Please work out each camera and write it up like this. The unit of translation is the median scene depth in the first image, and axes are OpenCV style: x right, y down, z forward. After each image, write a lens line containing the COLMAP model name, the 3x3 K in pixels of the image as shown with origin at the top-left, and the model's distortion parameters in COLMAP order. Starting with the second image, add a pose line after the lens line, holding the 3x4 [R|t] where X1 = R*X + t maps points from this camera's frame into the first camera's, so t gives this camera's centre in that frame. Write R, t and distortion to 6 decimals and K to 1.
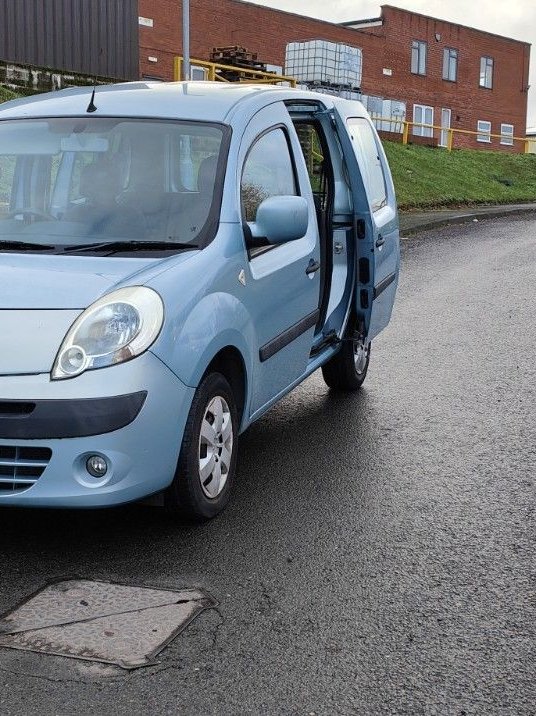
lens RADIAL K [[896.8, 0, 268.0], [0, 896.8, 358.0], [0, 0, 1]] dist [0.135325, -0.027820]
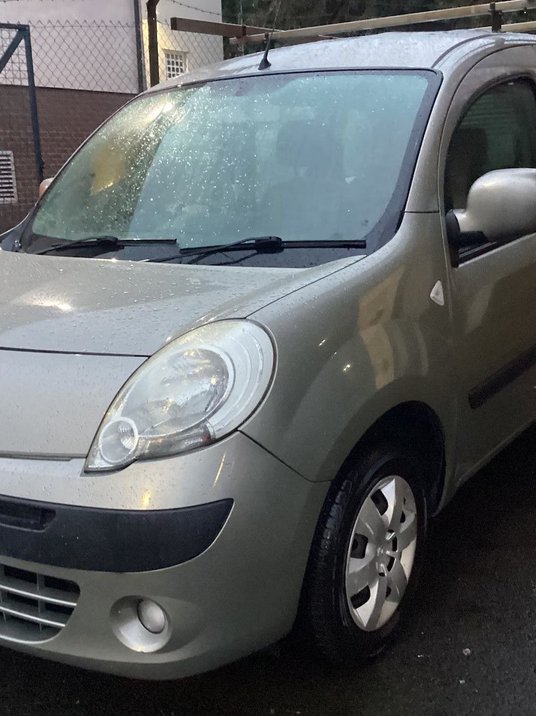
lens RADIAL K [[896.8, 0, 268.0], [0, 896.8, 358.0], [0, 0, 1]] dist [0.135325, -0.027820]
pose [[0.961129, 0.035488, -0.273810, 0.047512], [-0.031054, 0.999307, 0.020515, -0.068471], [0.274348, -0.011215, 0.961565, 0.419764]]
